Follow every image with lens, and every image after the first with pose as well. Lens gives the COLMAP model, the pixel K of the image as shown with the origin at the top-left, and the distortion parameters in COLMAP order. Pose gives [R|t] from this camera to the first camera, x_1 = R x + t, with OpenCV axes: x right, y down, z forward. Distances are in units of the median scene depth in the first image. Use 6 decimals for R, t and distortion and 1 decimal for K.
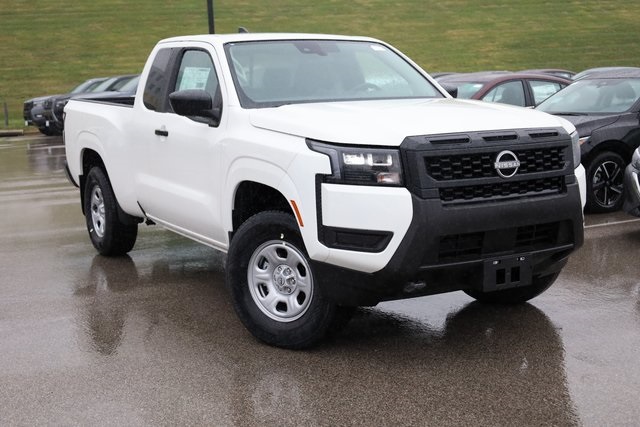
lens RADIAL K [[871.1, 0, 330.9], [0, 871.1, 213.6], [0, 0, 1]] dist [0.042712, 0.033801]
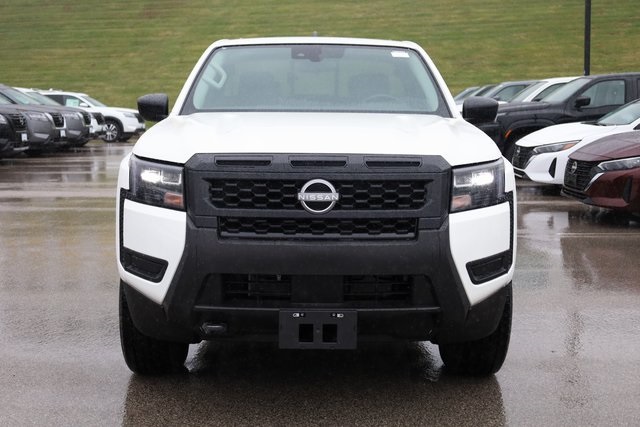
lens RADIAL K [[871.1, 0, 330.9], [0, 871.1, 213.6], [0, 0, 1]] dist [0.042712, 0.033801]
pose [[0.874469, 0.096617, -0.475361, 0.594857], [-0.101731, 0.994698, 0.015029, -0.053604], [0.474293, 0.035216, 0.879662, 0.294369]]
